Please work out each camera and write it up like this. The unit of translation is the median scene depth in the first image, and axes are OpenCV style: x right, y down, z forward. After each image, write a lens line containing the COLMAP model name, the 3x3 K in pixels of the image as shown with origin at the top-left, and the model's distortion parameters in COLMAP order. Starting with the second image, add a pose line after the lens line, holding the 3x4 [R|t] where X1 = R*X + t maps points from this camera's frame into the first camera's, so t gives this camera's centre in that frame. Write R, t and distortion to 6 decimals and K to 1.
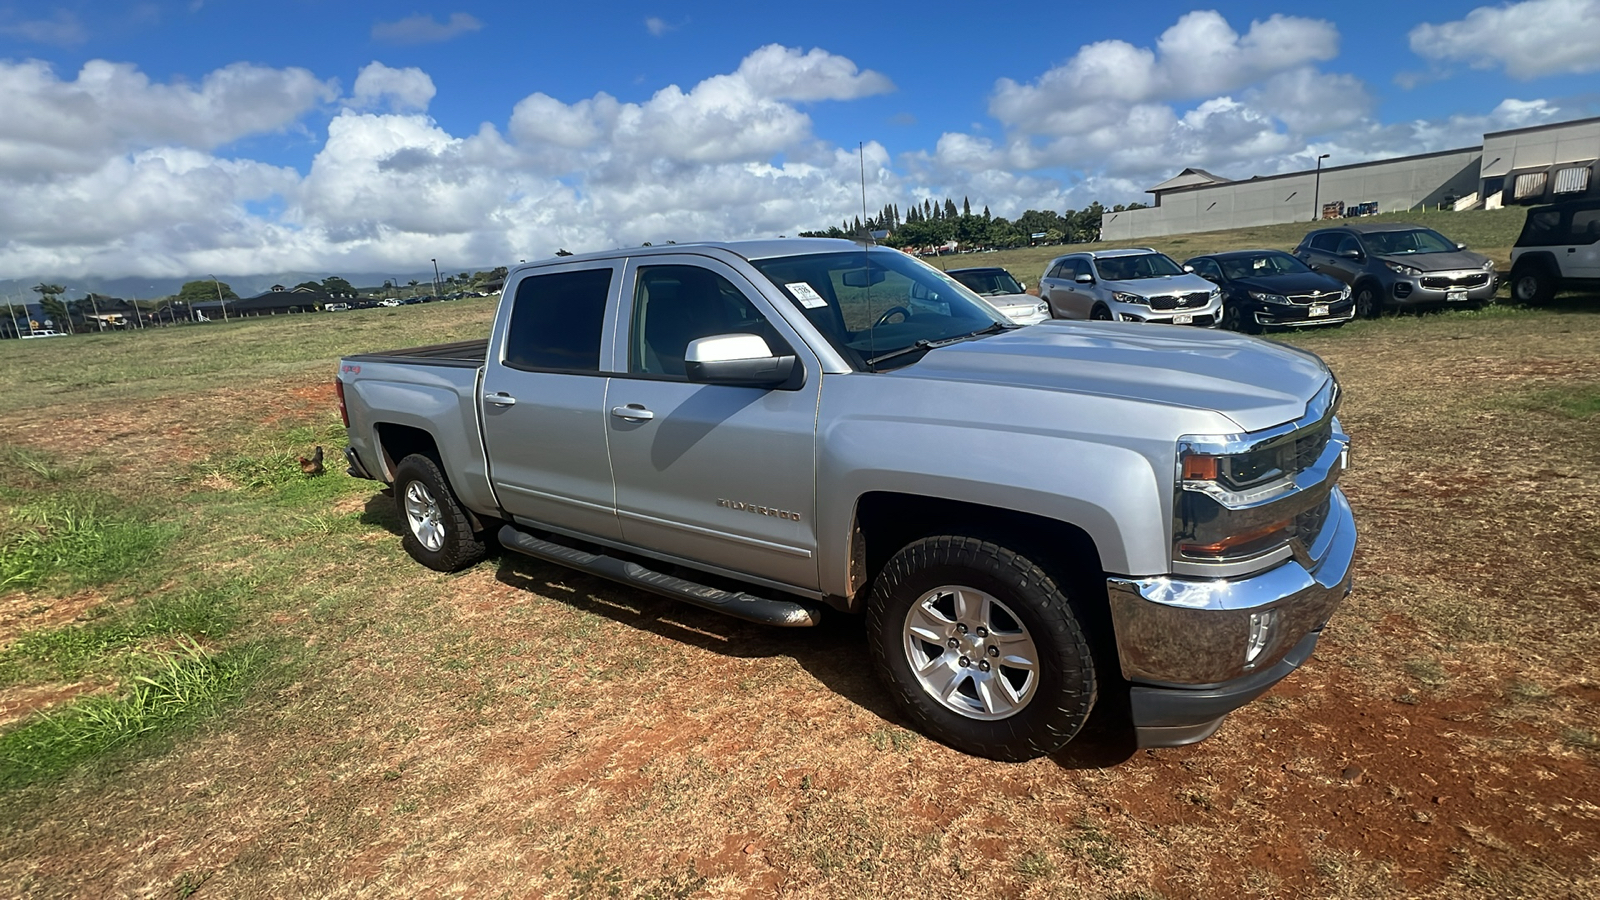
lens RADIAL K [[728.8, 0, 796.2], [0, 728.8, 470.4], [0, 0, 1]] dist [0.000630, -0.000963]
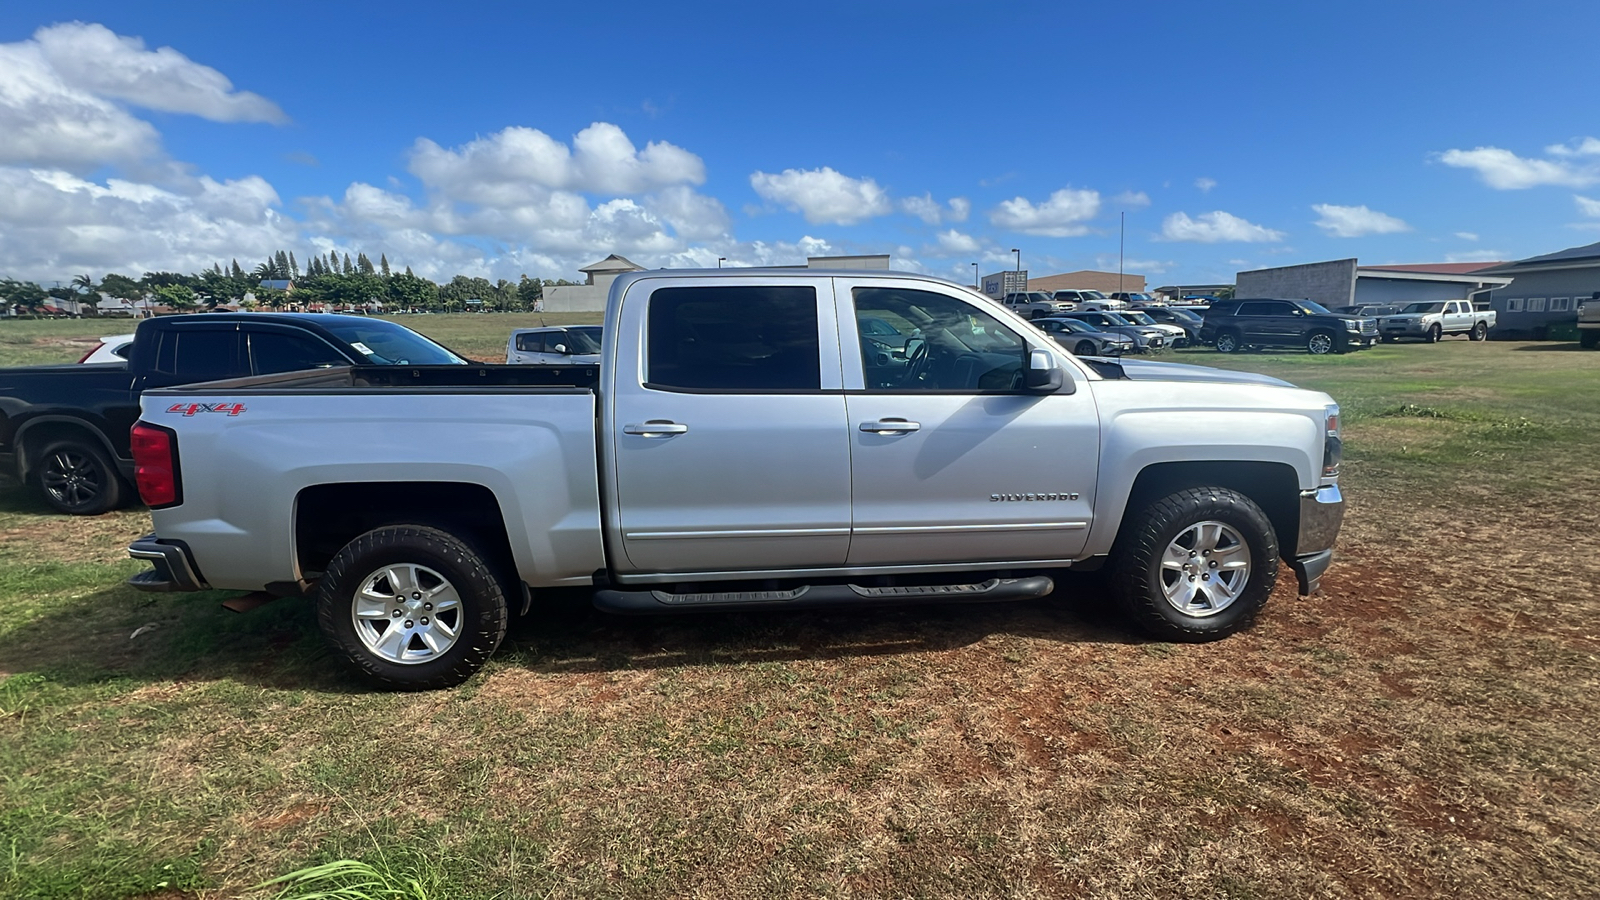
lens RADIAL K [[728.8, 0, 797.2], [0, 728.8, 476.0], [0, 0, 1]] dist [0.000630, -0.000963]
pose [[0.738714, -0.076719, 0.669639, -0.667640], [0.132226, 0.990691, -0.032364, 0.003761], [-0.660922, 0.112451, 0.741981, 0.221962]]
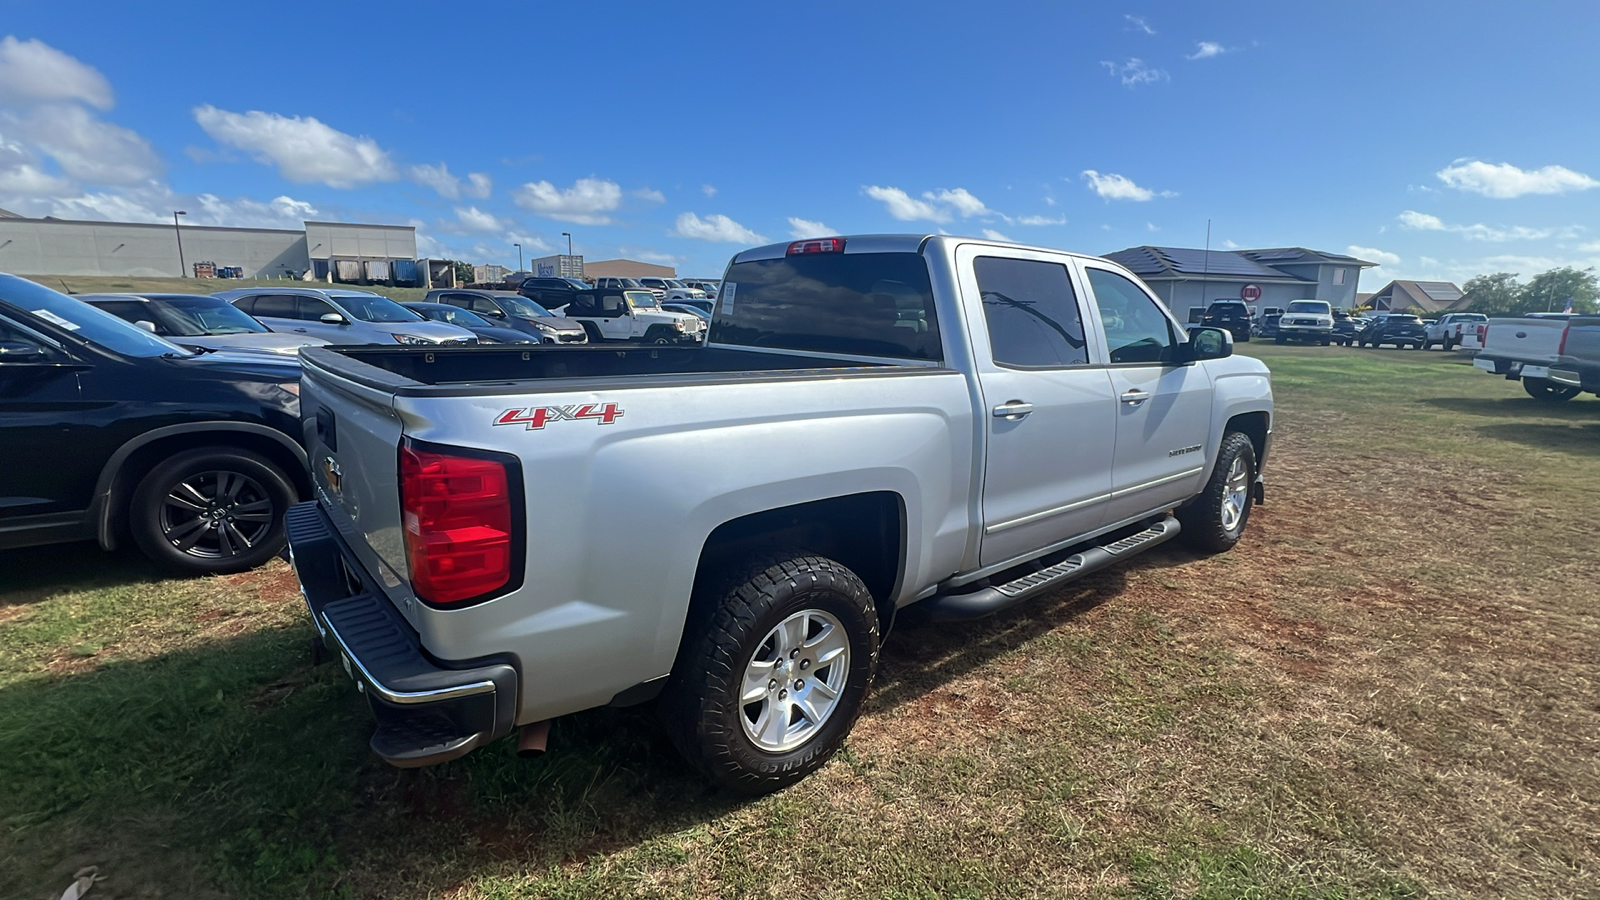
lens RADIAL K [[728.8, 0, 793.6], [0, 728.8, 462.7], [0, 0, 1]] dist [0.000630, -0.000963]
pose [[0.211448, -0.126881, 0.969119, -0.954096], [0.218813, 0.972516, 0.079584, -0.122419], [-0.952581, 0.195228, 0.233400, 0.831600]]
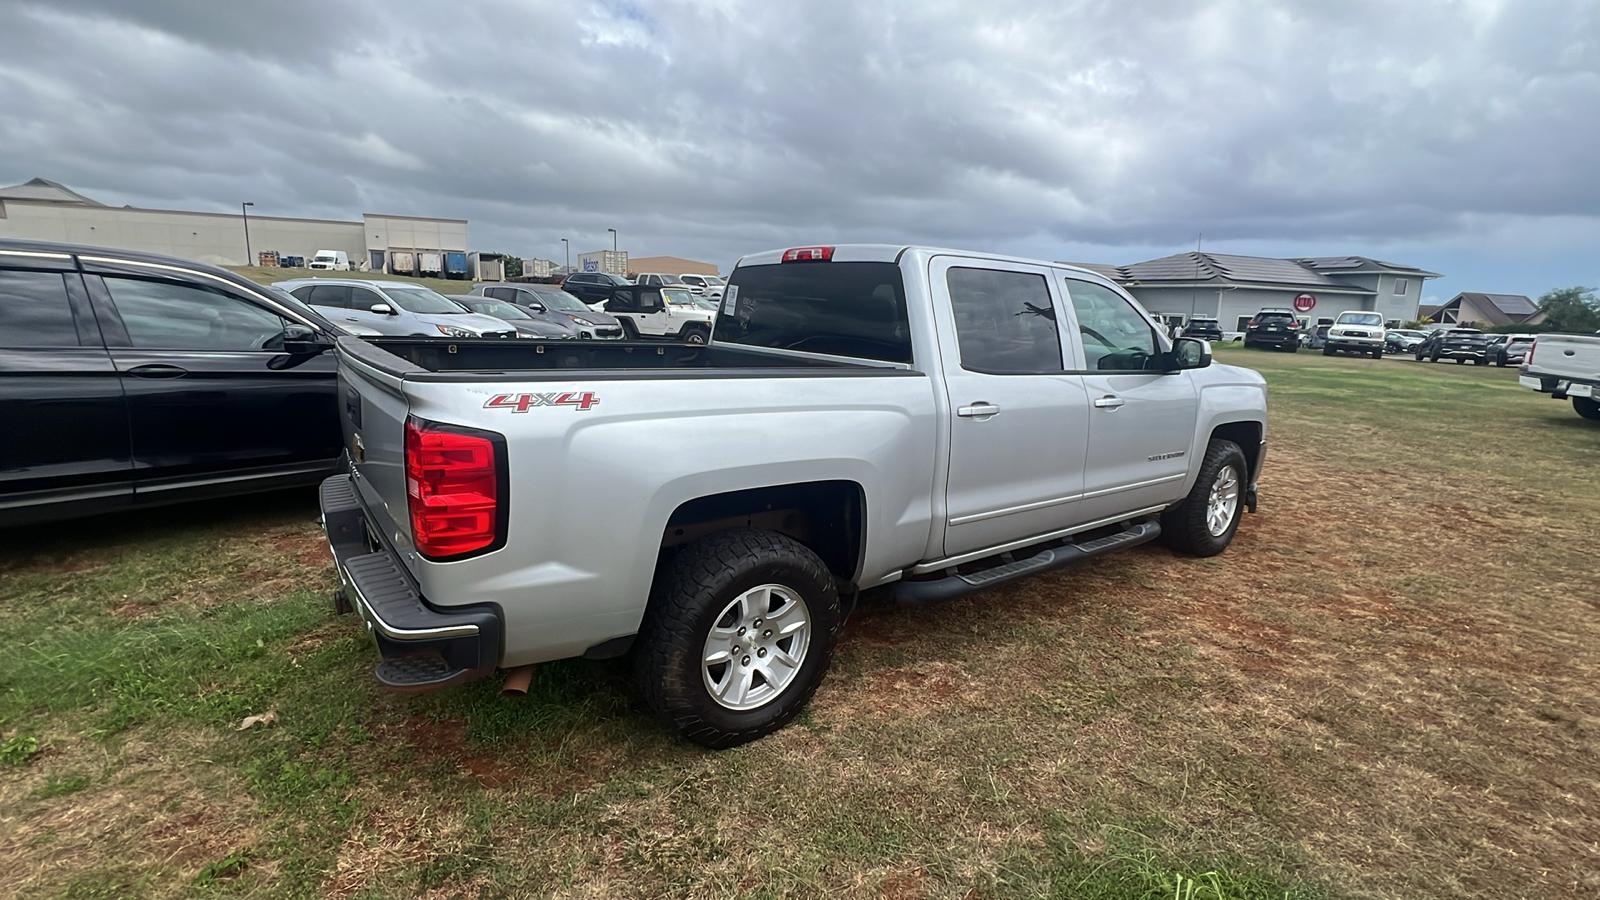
lens RADIAL K [[728.8, 0, 793.8], [0, 728.8, 463.7], [0, 0, 1]] dist [0.000630, -0.000963]
pose [[0.264536, -0.121912, 0.956639, -0.994782], [0.190816, 0.978982, 0.071993, -0.108845], [-0.945309, 0.163497, 0.282239, 0.770418]]
